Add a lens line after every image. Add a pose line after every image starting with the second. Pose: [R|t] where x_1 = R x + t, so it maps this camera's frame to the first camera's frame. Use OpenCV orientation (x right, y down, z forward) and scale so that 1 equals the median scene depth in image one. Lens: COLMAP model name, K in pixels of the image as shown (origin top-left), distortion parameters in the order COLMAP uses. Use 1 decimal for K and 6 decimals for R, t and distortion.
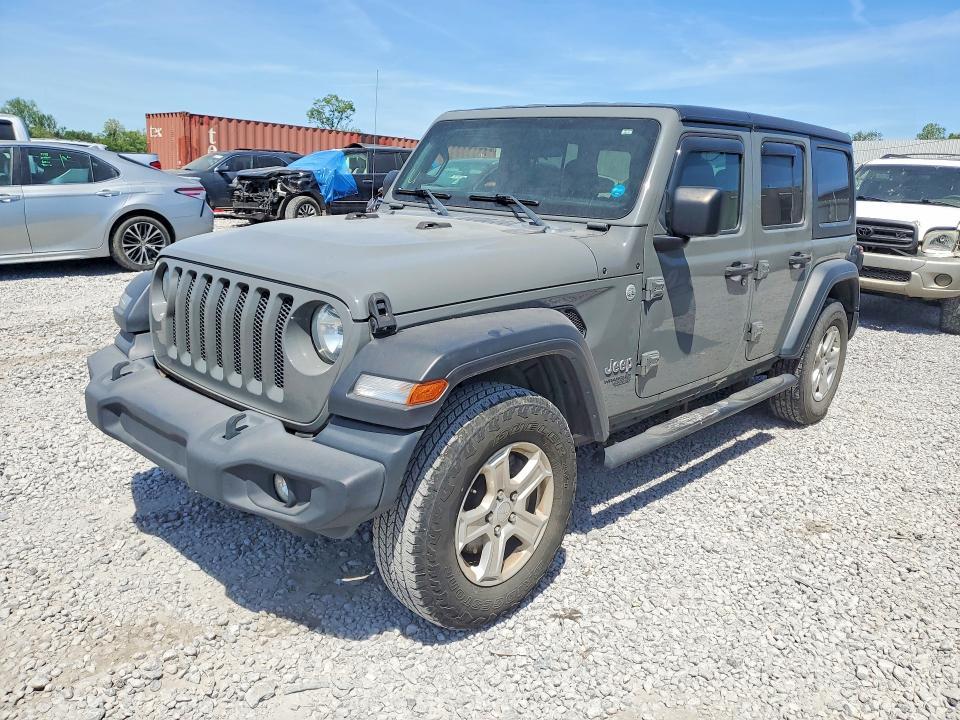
lens RADIAL K [[767.6, 0, 480.0], [0, 767.6, 360.0], [0, 0, 1]] dist [-0.001340, -0.005621]
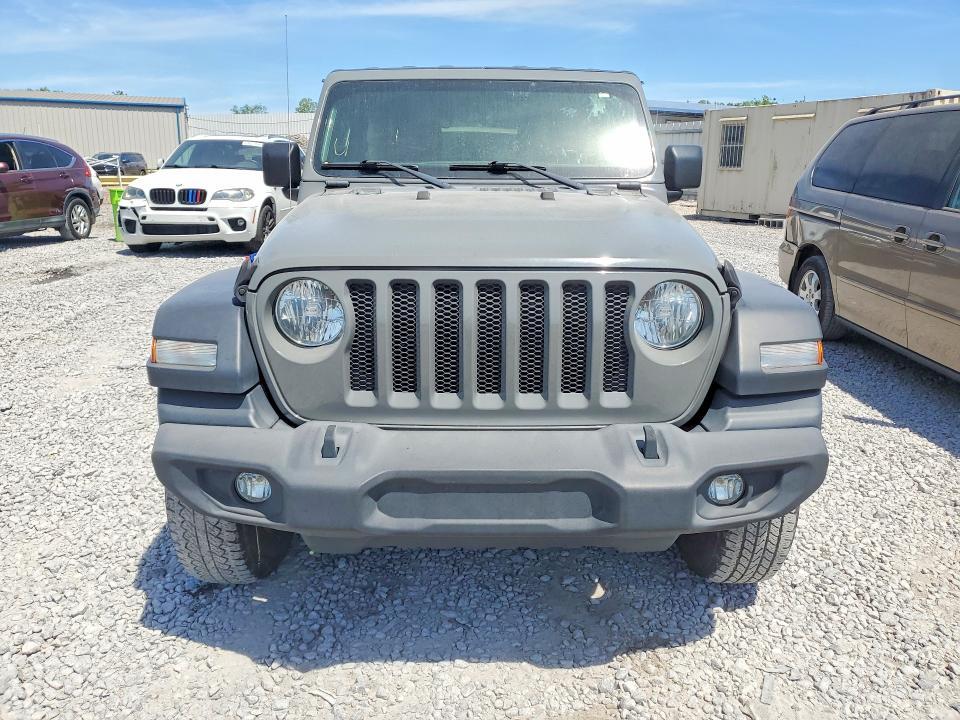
lens RADIAL K [[767.6, 0, 480.0], [0, 767.6, 360.0], [0, 0, 1]] dist [-0.001340, -0.005621]
pose [[0.718129, -0.206522, 0.664560, -0.734239], [0.185217, 0.977228, 0.103542, -0.090053], [-0.670810, 0.048731, 0.740027, 0.379926]]
